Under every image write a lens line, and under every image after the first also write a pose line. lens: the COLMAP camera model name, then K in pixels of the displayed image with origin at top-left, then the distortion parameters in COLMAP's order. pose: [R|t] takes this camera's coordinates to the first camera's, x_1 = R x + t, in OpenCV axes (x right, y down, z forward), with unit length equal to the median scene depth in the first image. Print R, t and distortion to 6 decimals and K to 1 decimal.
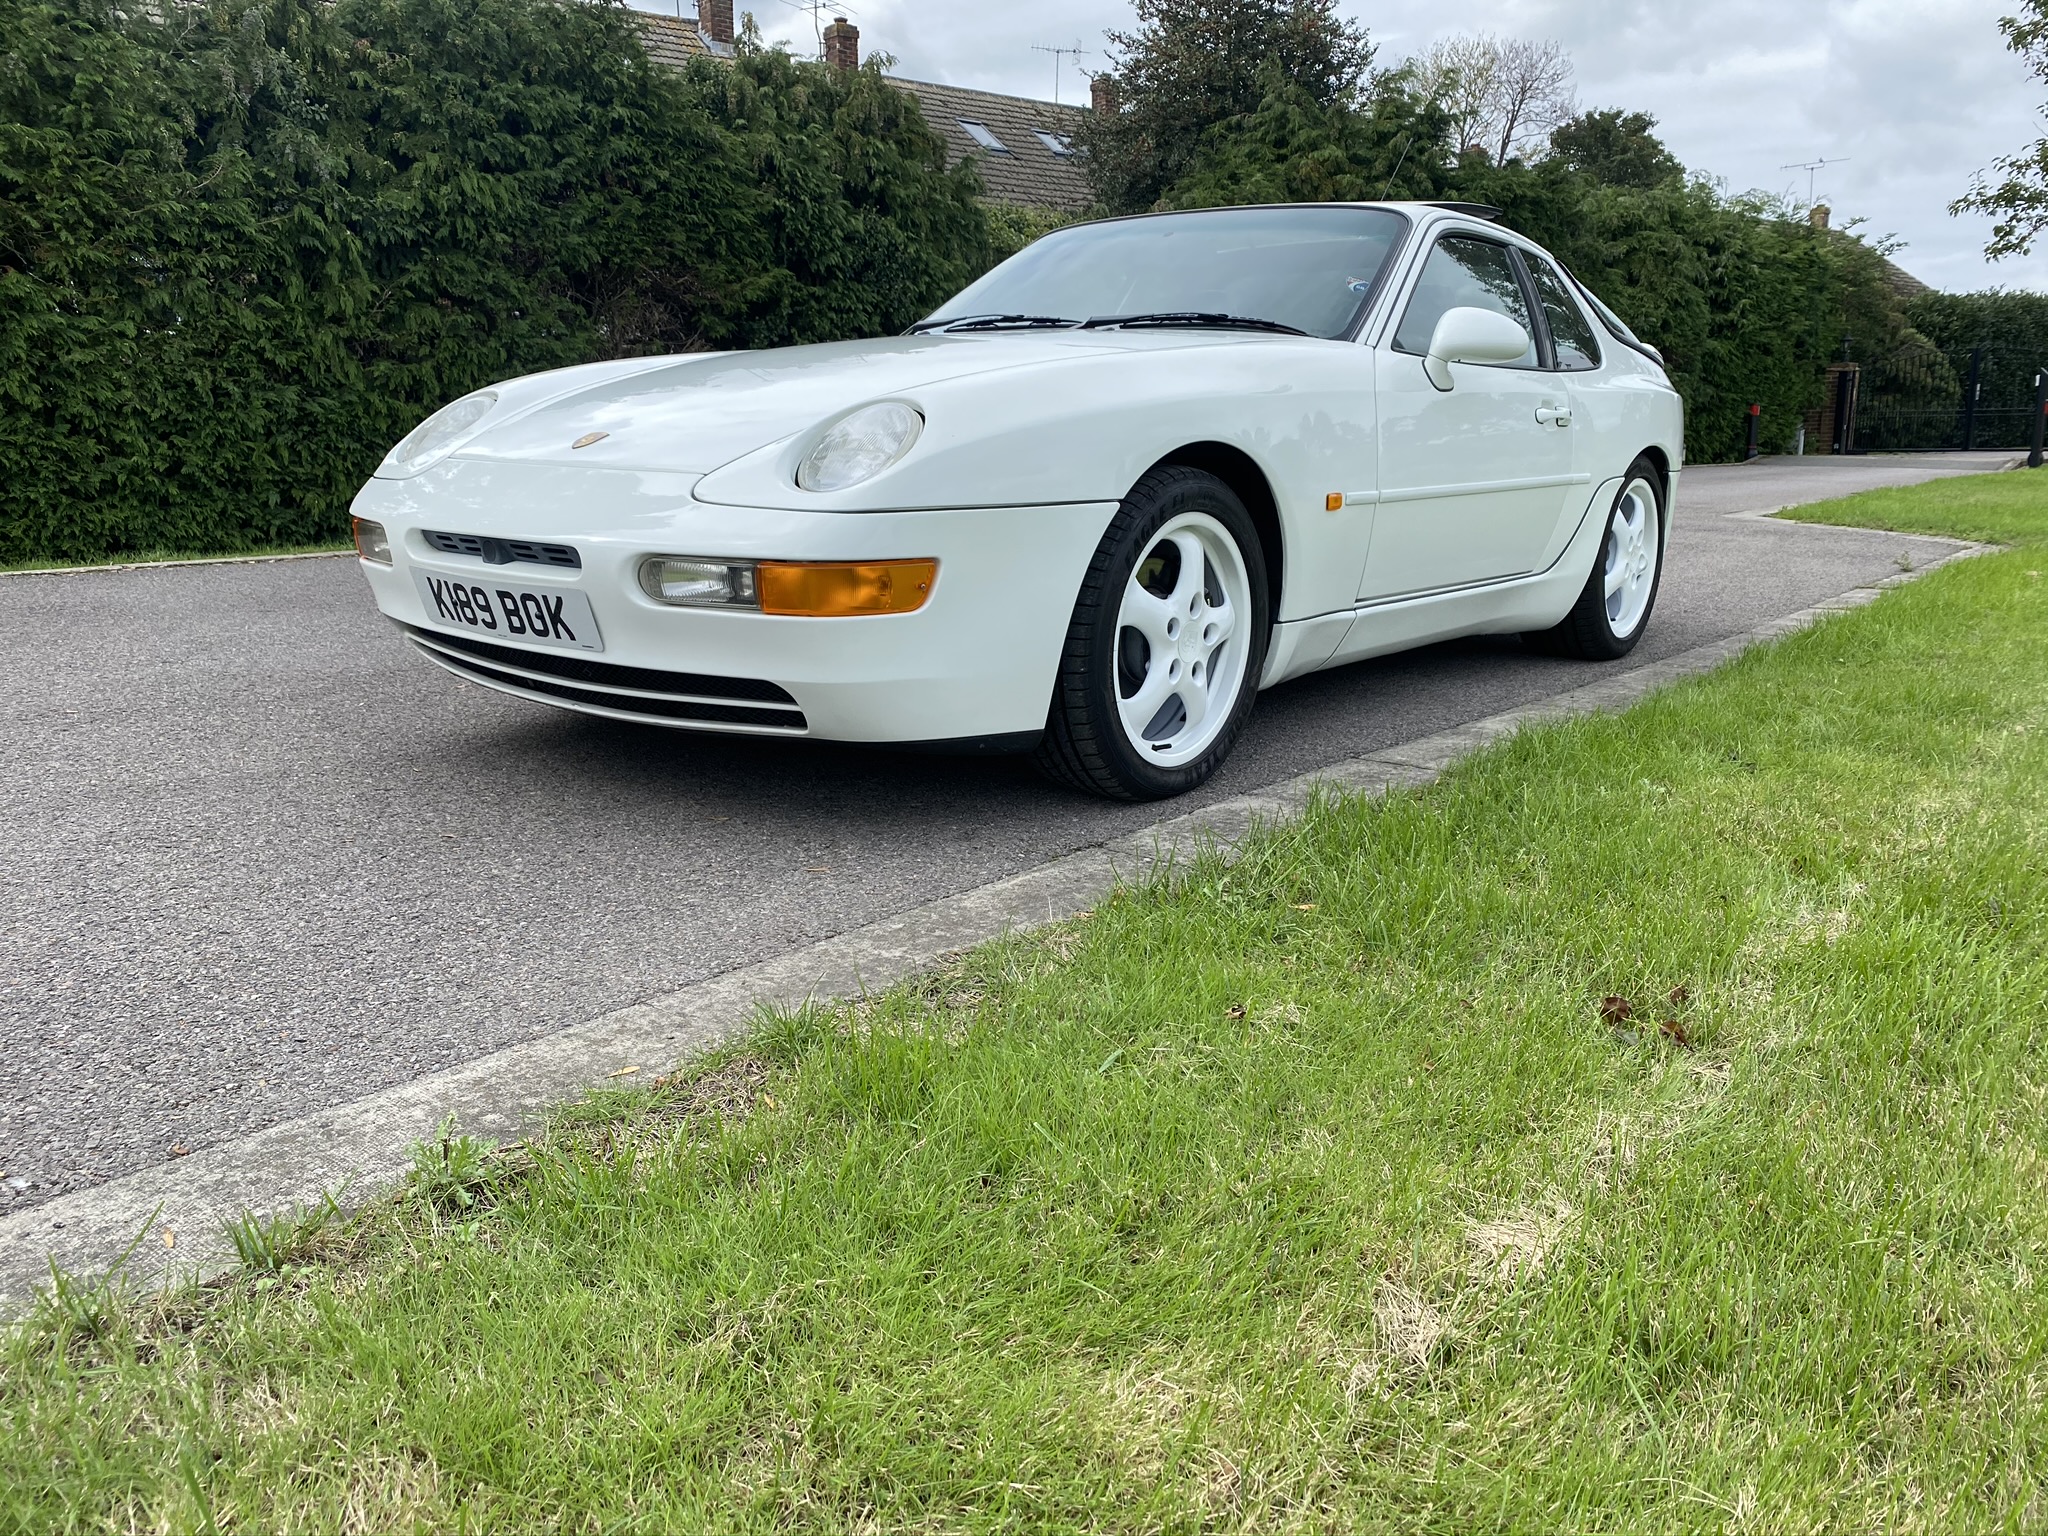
lens RADIAL K [[1582.5, 0, 1006.0], [0, 1582.5, 769.7], [0, 0, 1]] dist [0.014811, -0.007264]
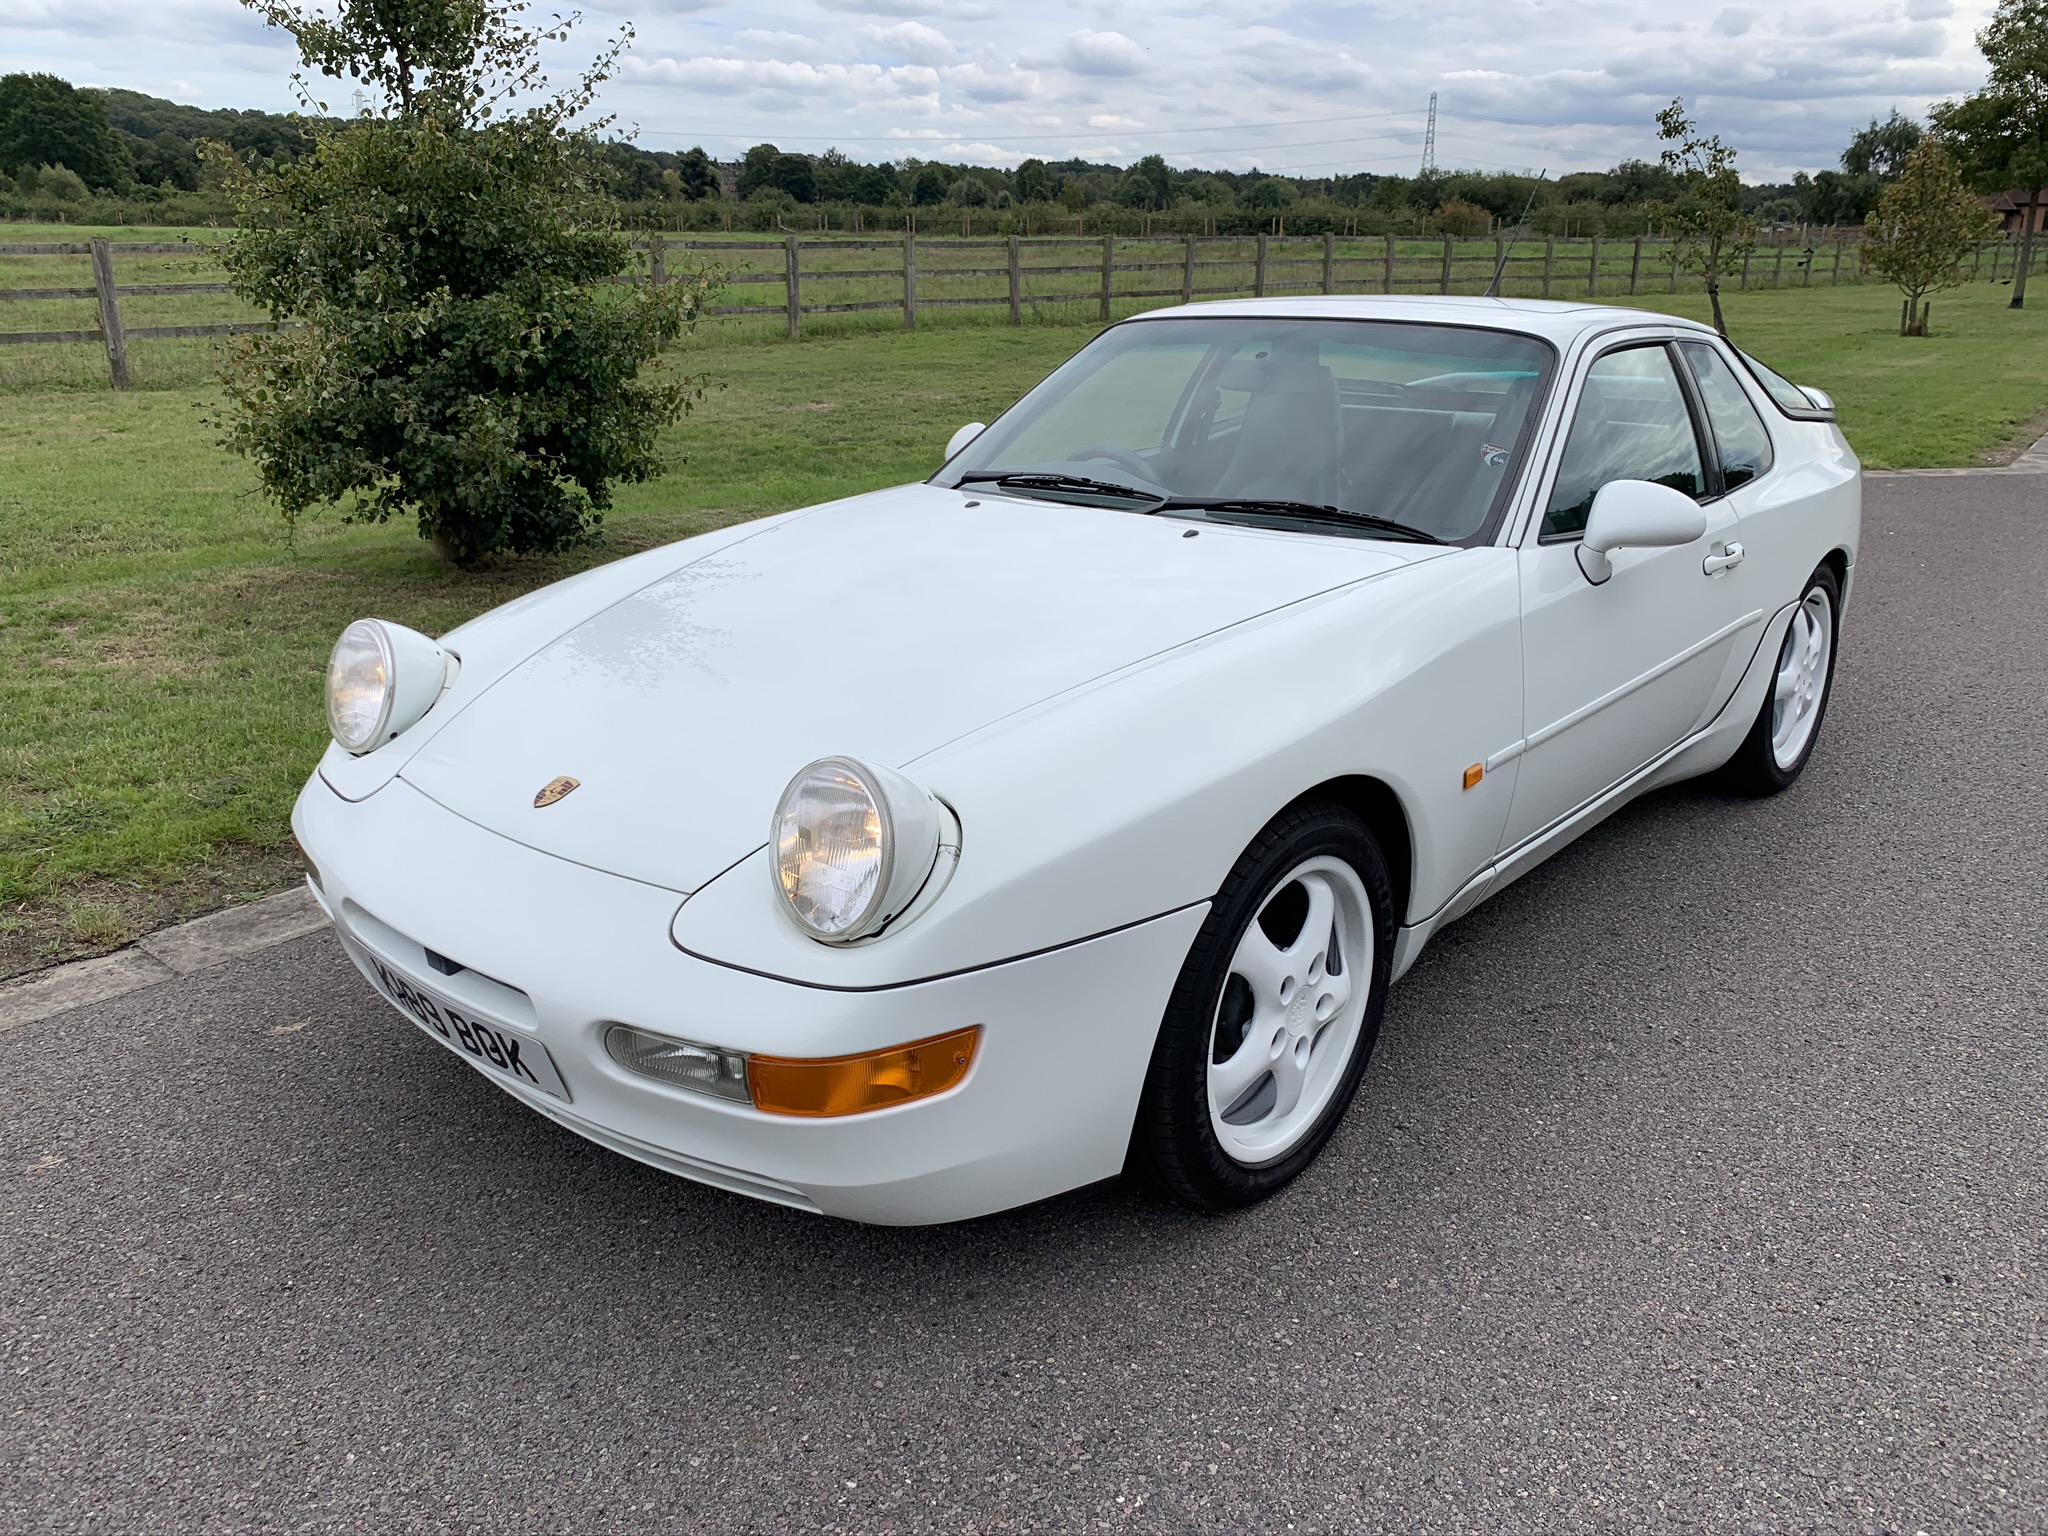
lens RADIAL K [[1579.4, 0, 1016.7], [0, 1579.4, 738.3], [0, 0, 1]] dist [0.000172, -0.001485]
pose [[0.998749, -0.018227, -0.046564, 0.009069], [0.021790, 0.996778, 0.077190, -0.221792], [0.045007, -0.078108, 0.995928, 0.156150]]
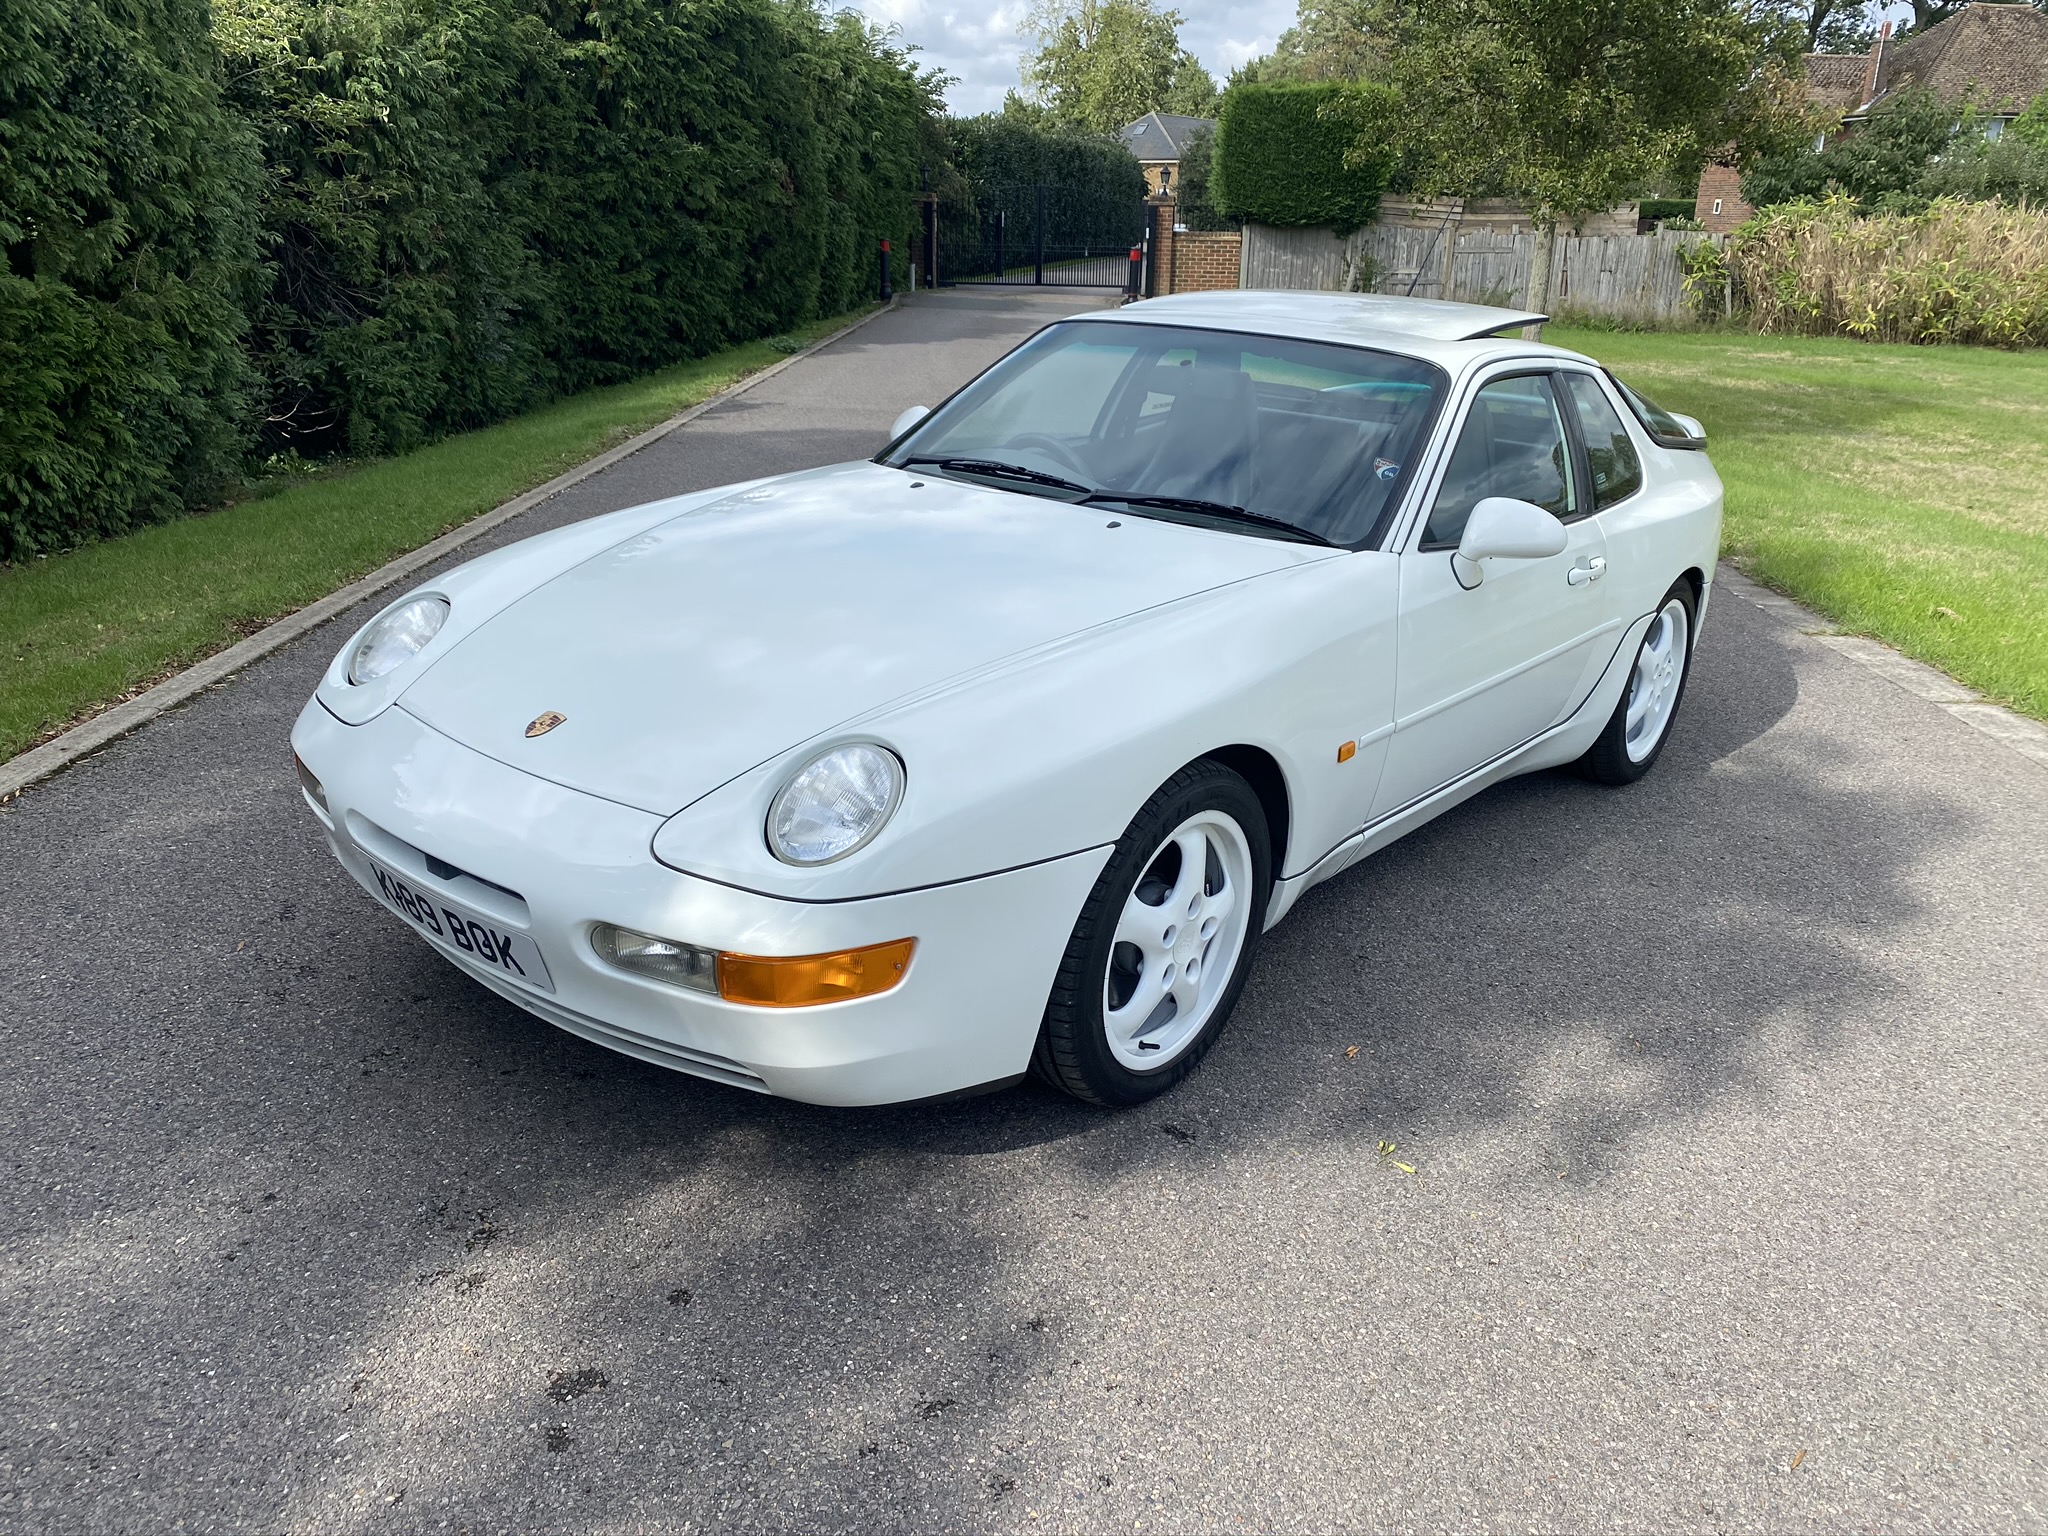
lens RADIAL K [[1582.5, 0, 1013.9], [0, 1582.5, 772.4], [0, 0, 1]] dist [0.014811, -0.007264]
pose [[0.999463, 0.031769, 0.007976, 0.002843], [-0.032484, 0.992630, 0.116751, -0.224694], [-0.004208, -0.116947, 0.993129, 0.060546]]
